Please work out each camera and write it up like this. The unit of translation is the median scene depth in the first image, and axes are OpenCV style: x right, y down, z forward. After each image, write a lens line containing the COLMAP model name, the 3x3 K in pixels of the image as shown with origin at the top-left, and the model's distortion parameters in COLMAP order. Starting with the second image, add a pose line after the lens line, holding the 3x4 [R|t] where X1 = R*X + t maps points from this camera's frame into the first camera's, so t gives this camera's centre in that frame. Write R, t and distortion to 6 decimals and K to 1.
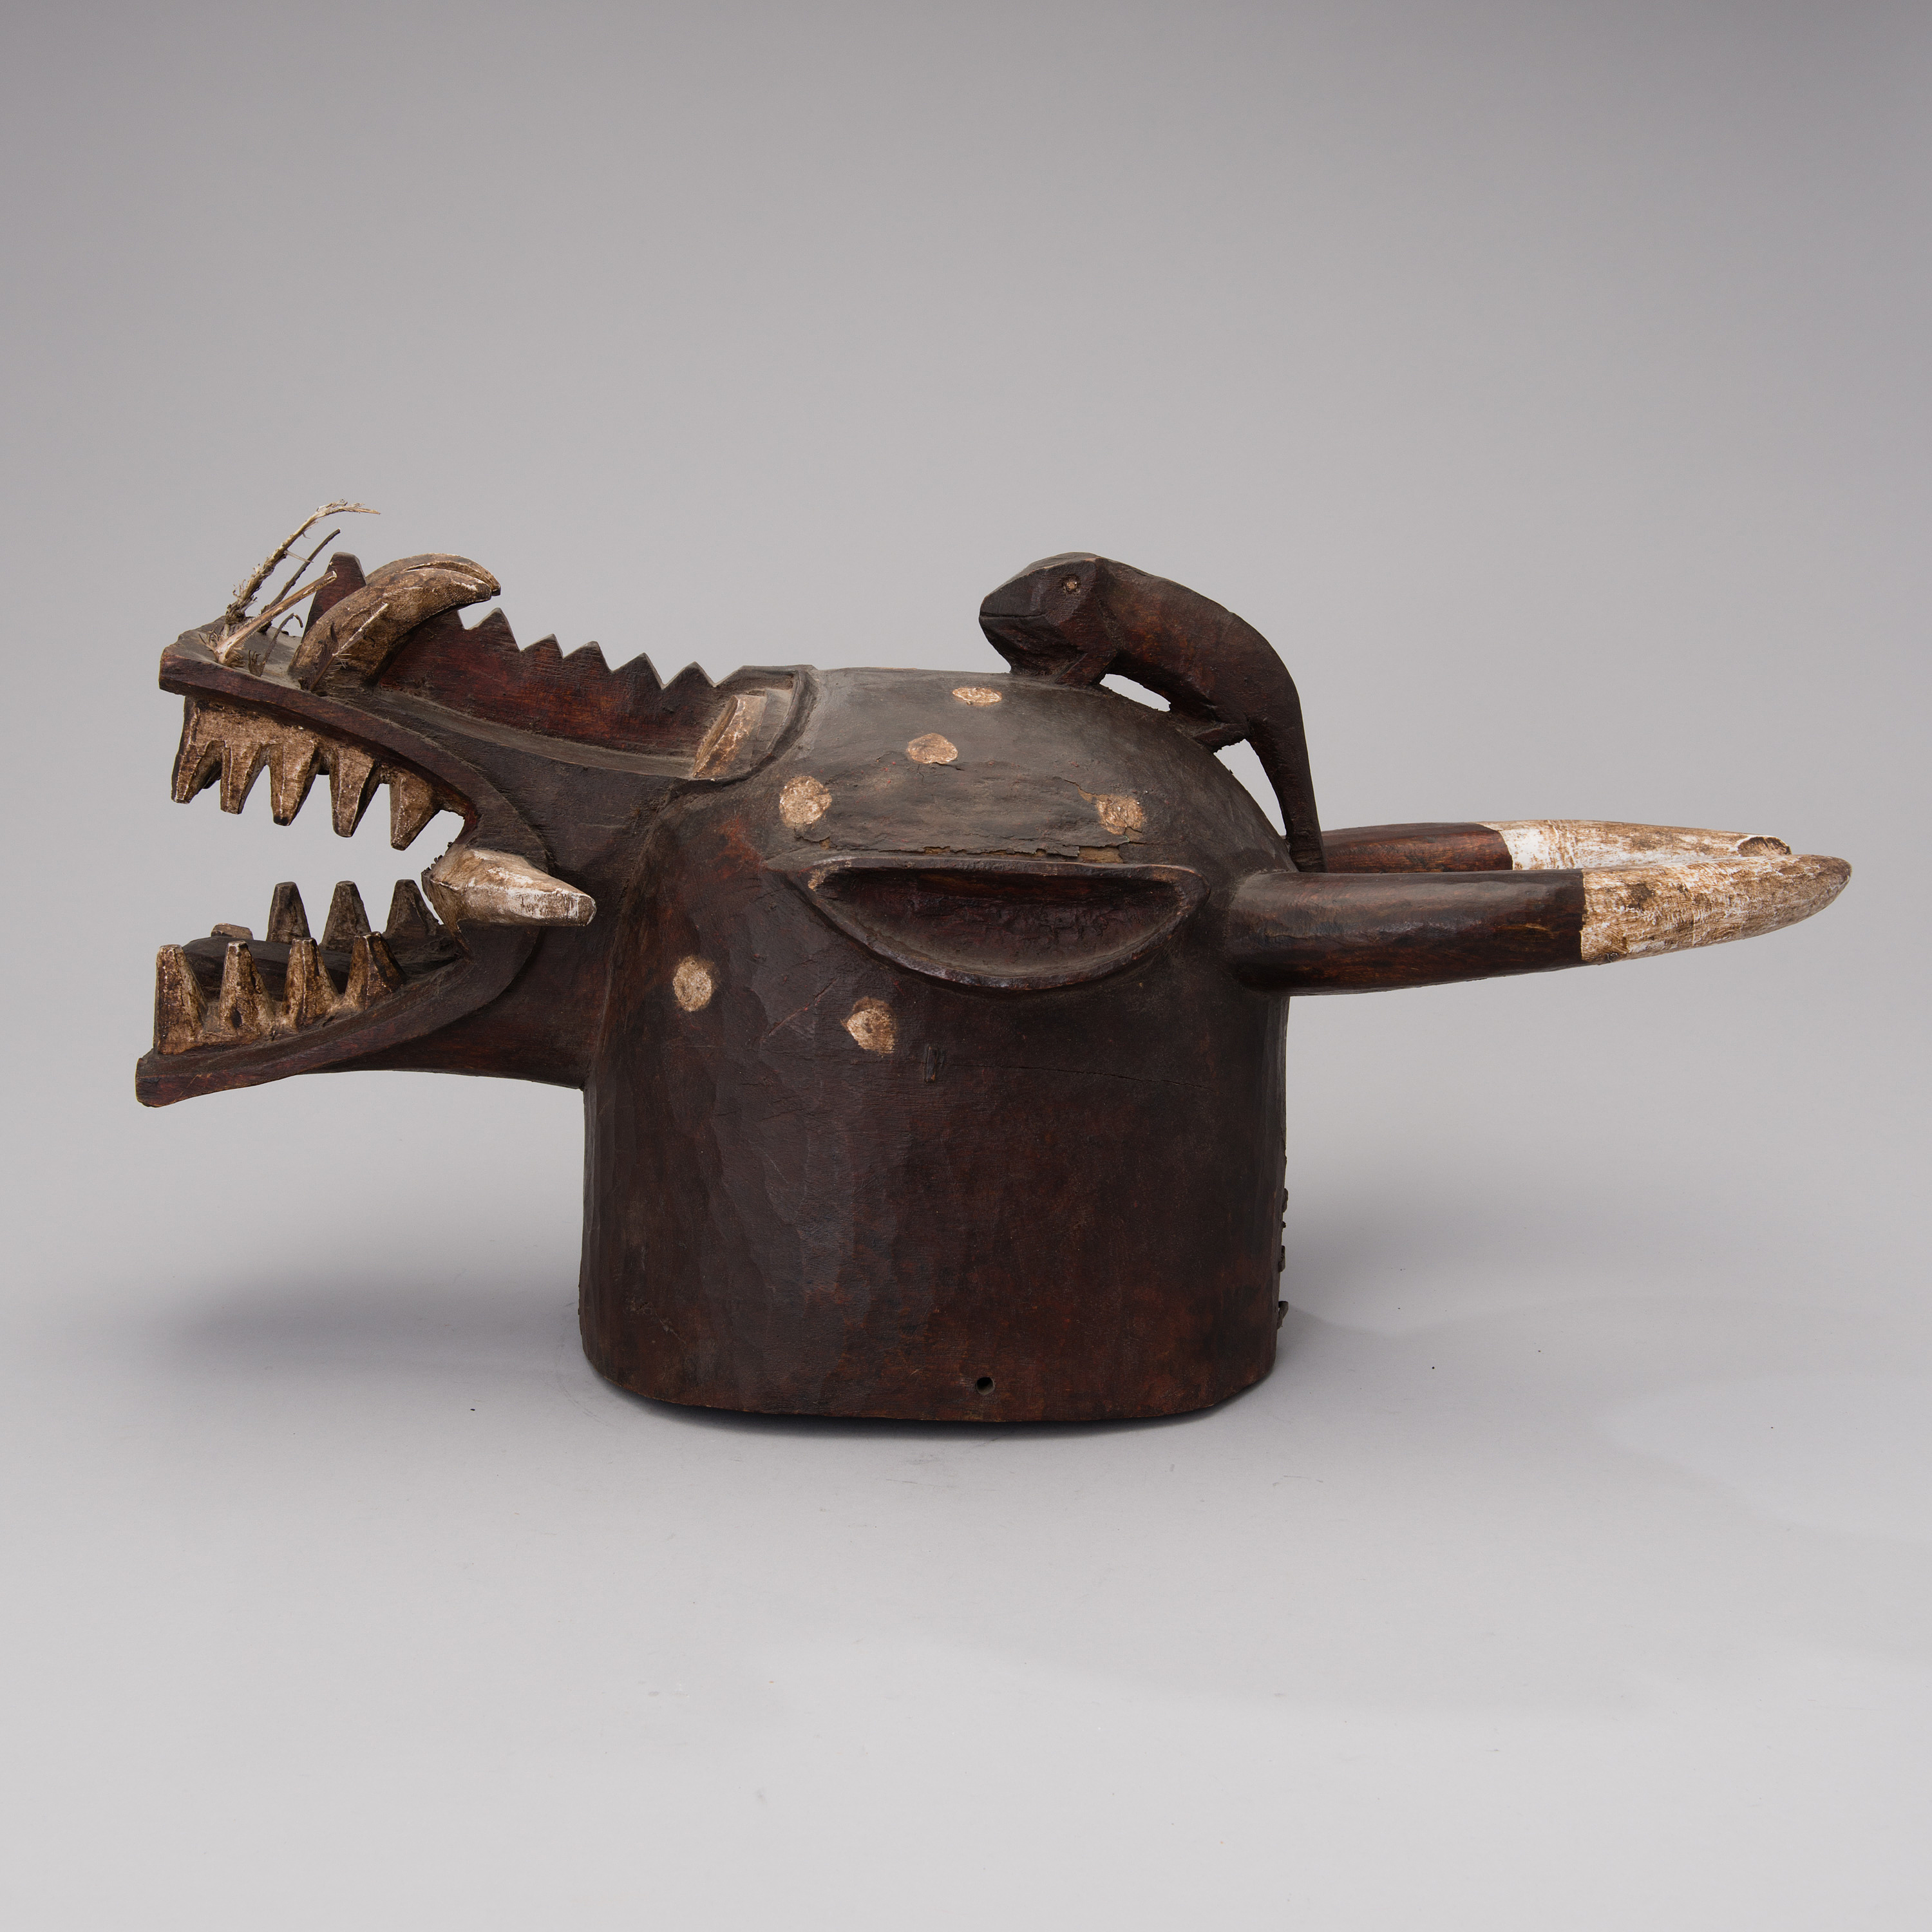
lens RADIAL K [[3195.3, 0, 966.0], [0, 3195.3, 966.0], [0, 0, 1]] dist [0.082417, 0.020376]
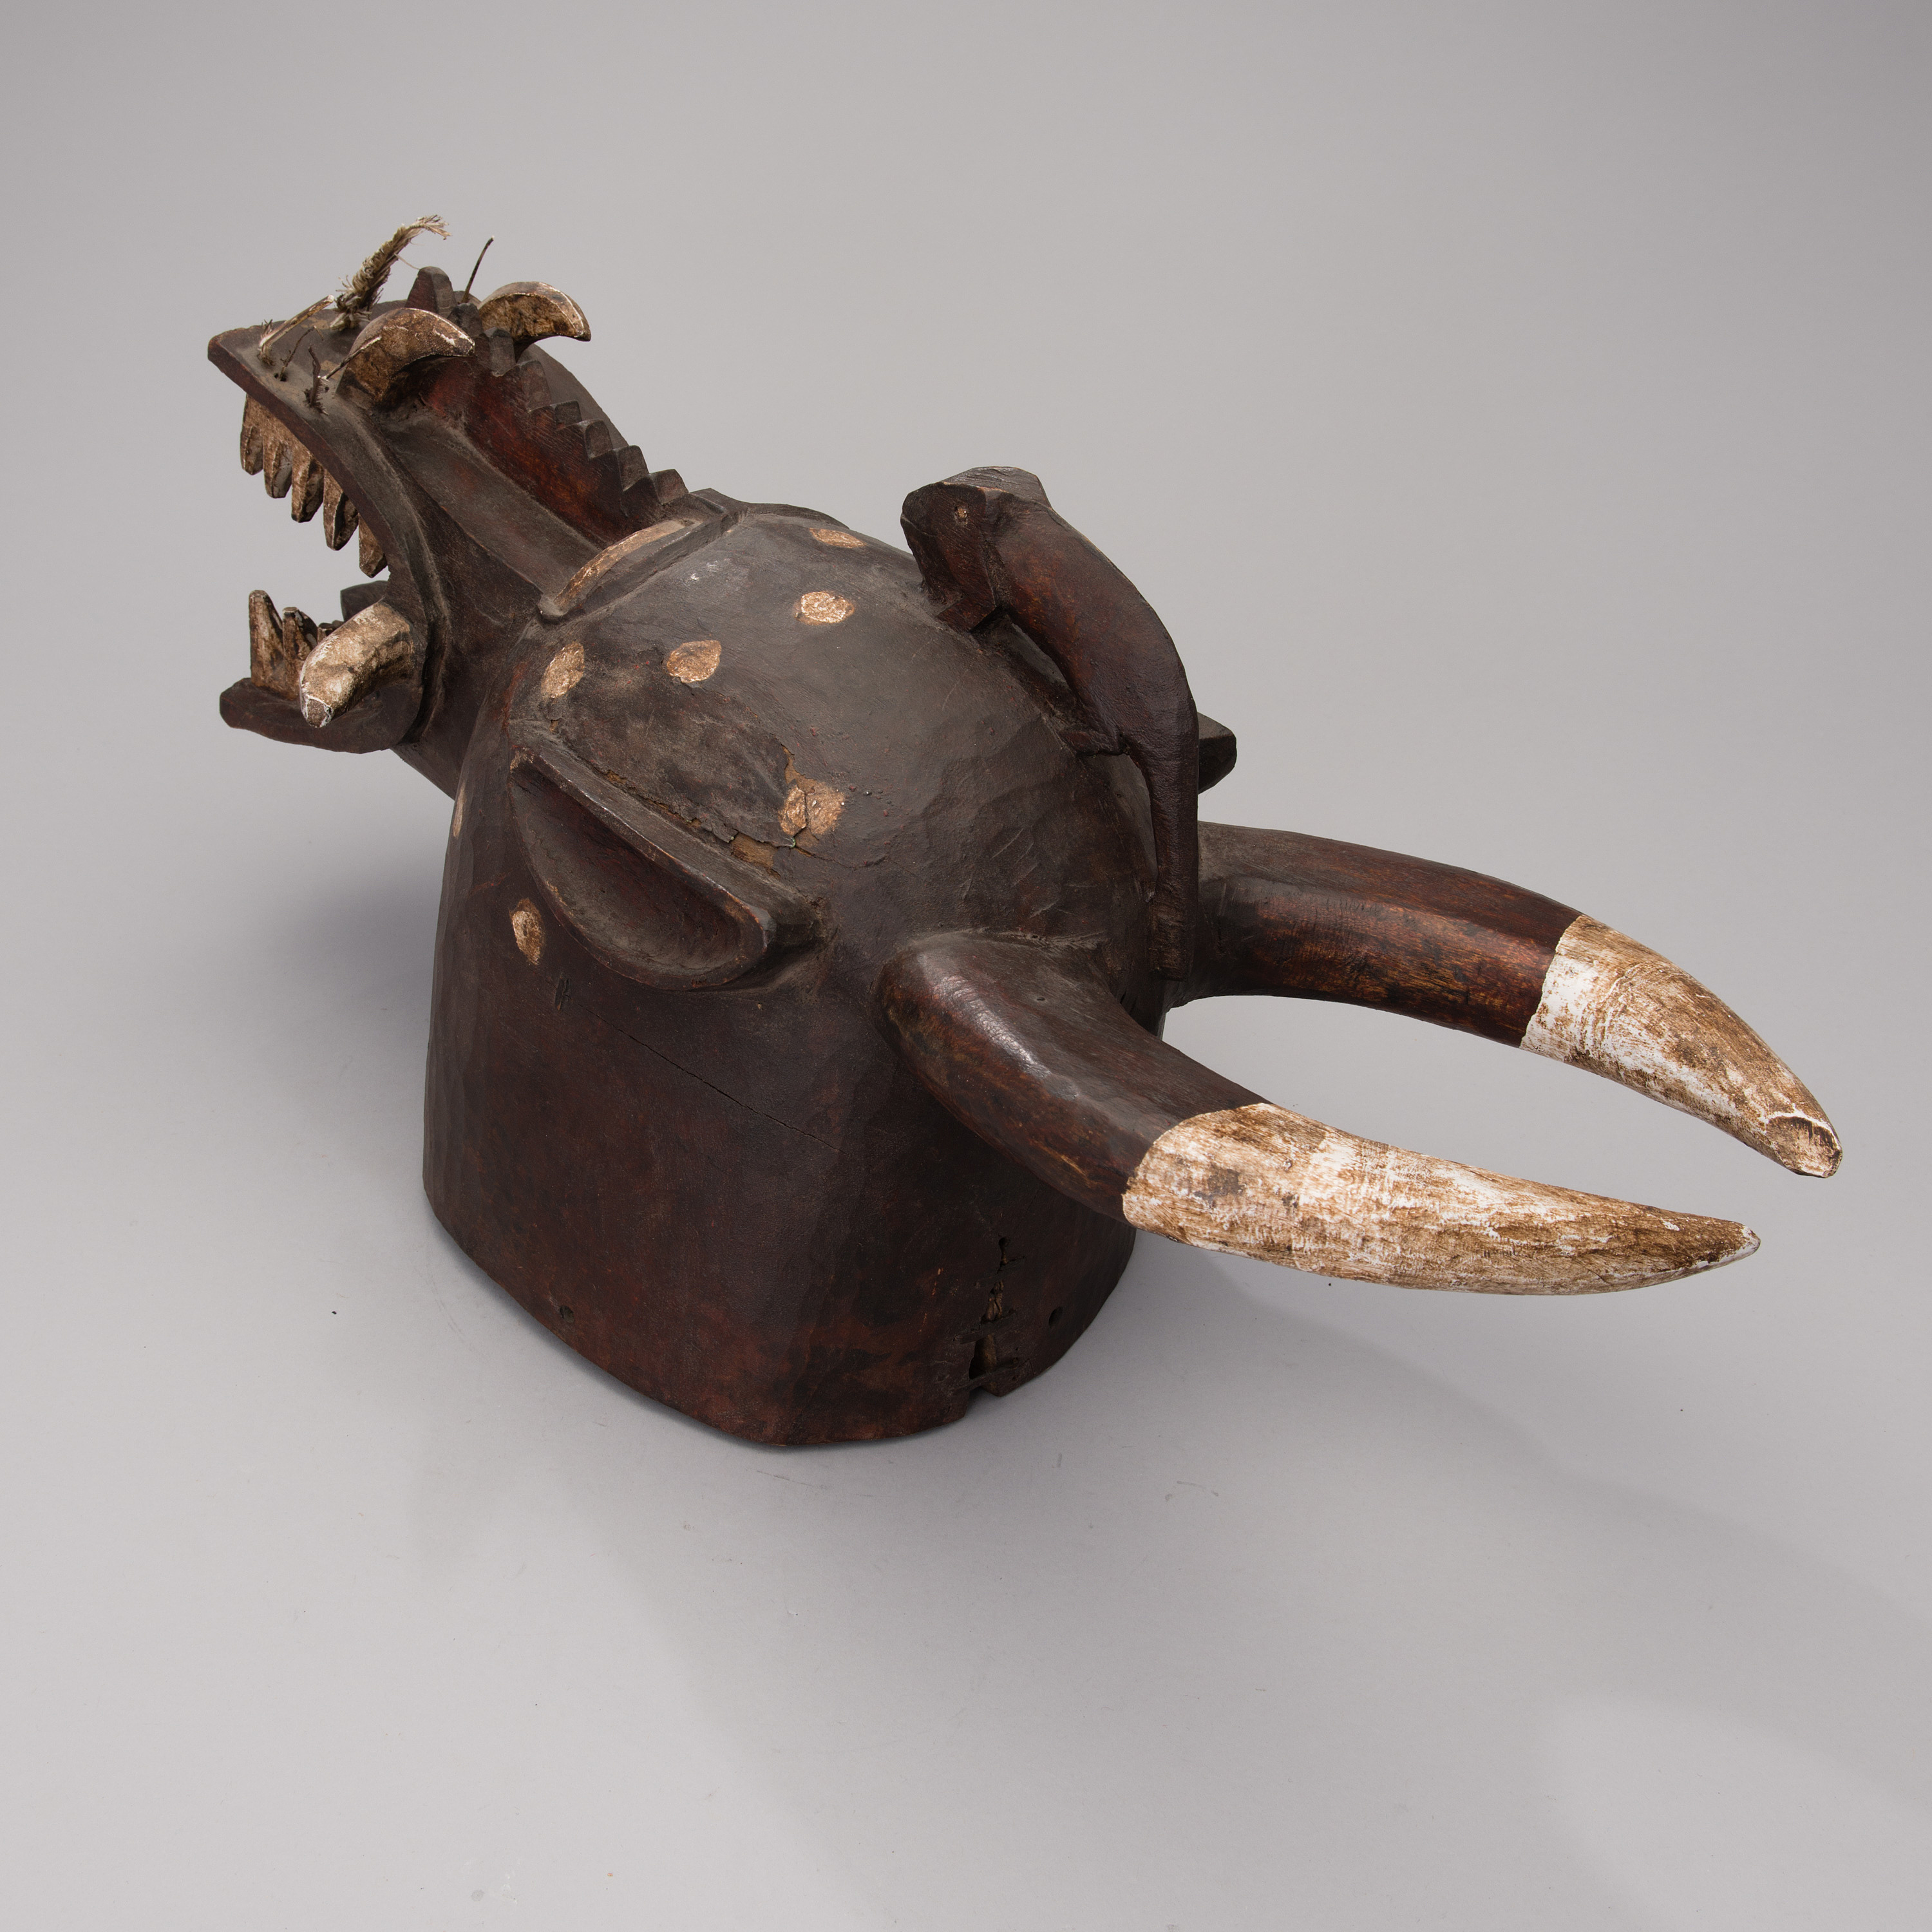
lens RADIAL K [[2350.0, 0, 965.5], [0, 2350.0, 915.7], [0, 0, 1]] dist [-0.019495, 0.007749]
pose [[0.718631, 0.395819, -0.571749, 0.438956], [-0.231043, 0.911395, 0.340556, -0.240423], [0.655888, -0.112636, 0.746408, 0.558775]]
